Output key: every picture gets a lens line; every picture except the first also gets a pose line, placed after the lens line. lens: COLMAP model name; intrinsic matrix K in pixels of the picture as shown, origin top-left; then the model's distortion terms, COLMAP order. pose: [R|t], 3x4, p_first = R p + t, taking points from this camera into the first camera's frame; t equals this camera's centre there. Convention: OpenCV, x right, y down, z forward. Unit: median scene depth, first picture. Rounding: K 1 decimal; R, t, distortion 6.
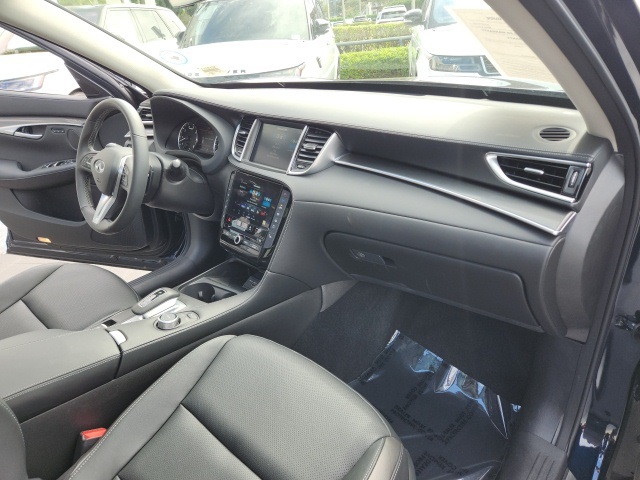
lens RADIAL K [[425.9, 0, 321.7], [0, 425.9, 239.9], [0, 0, 1]] dist [0.067117, -0.055182]
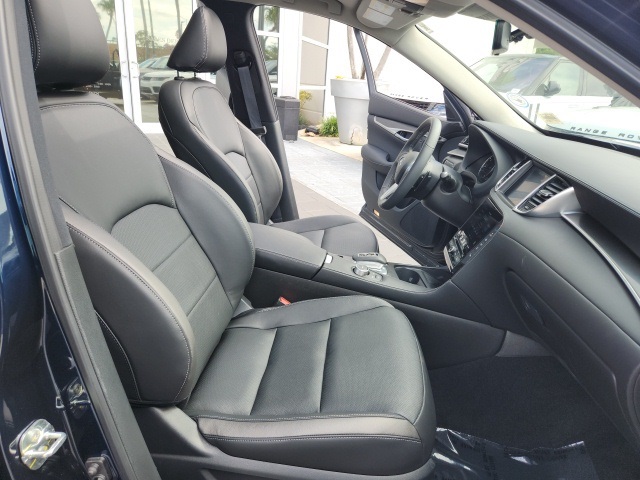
lens RADIAL K [[425.9, 0, 324.8], [0, 425.9, 240.7], [0, 0, 1]] dist [0.067117, -0.055182]
pose [[0.599221, 0.404611, -0.690814, 0.413372], [-0.468645, 0.876873, 0.107078, 0.017274], [0.649081, 0.259583, 0.715060, -0.045756]]
